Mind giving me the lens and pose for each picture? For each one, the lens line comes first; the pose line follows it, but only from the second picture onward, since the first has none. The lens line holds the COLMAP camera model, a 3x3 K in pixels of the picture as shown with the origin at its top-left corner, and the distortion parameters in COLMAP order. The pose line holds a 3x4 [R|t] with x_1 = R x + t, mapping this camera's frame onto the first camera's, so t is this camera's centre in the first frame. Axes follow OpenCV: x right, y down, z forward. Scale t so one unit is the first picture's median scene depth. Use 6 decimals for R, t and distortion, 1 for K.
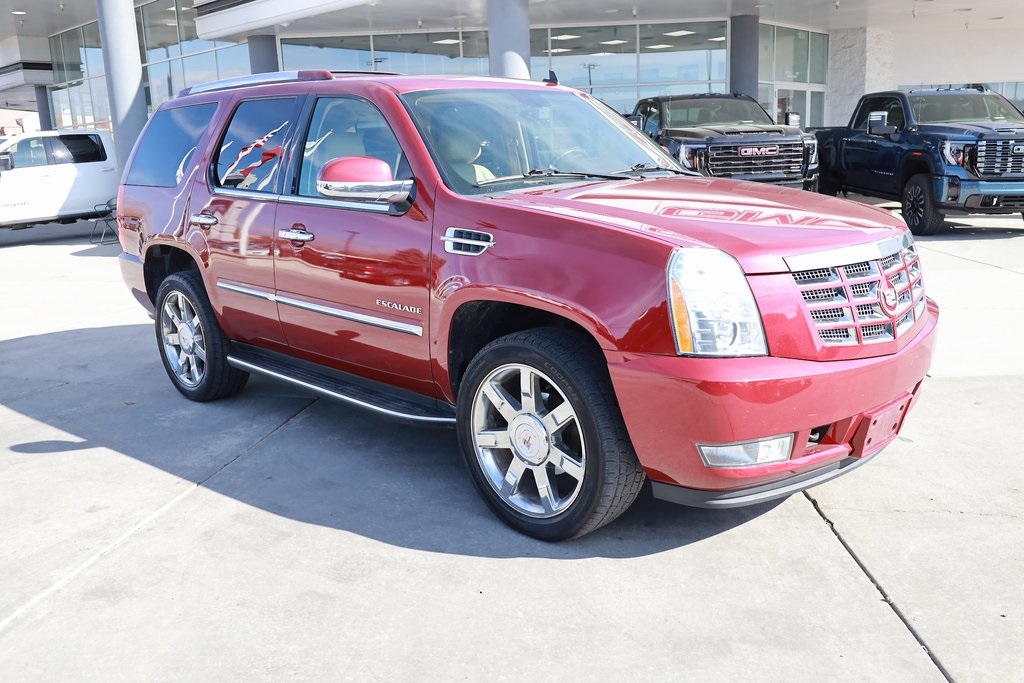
lens RADIAL K [[919.0, 0, 513.4], [0, 919.0, 340.2], [0, 0, 1]] dist [-0.010241, 0.004958]
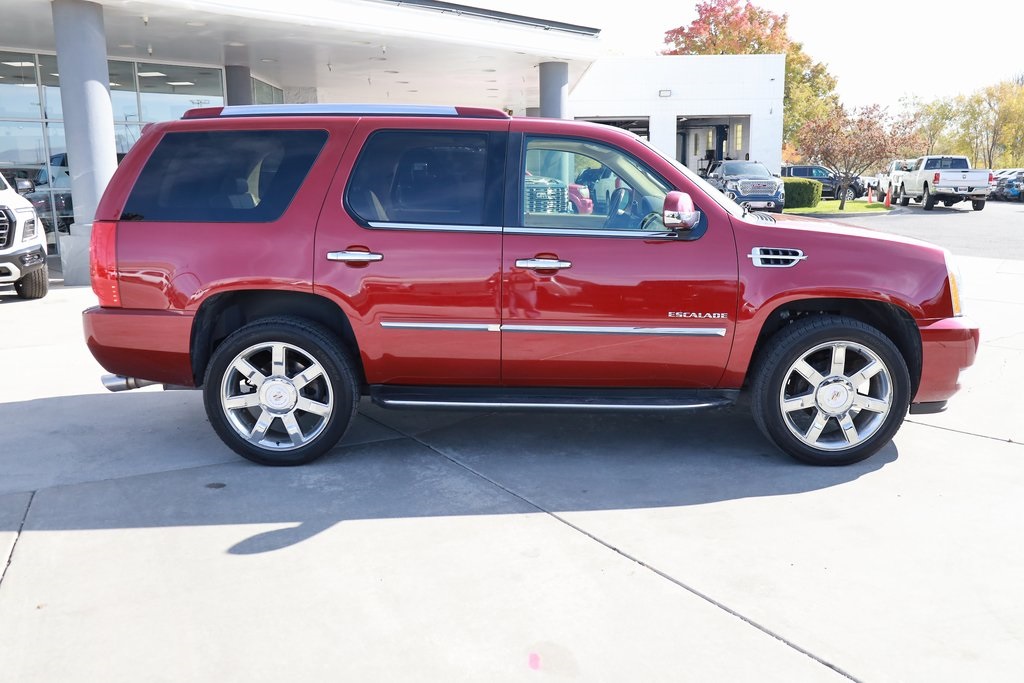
lens RADIAL K [[872.7, 0, 512.5], [0, 872.7, 339.3], [0, 0, 1]] dist [-0.014492, -0.002735]
pose [[0.695331, -0.104350, 0.711073, -1.003503], [0.132619, 0.991042, 0.015753, -0.049898], [-0.706347, 0.083349, 0.702941, 0.330340]]
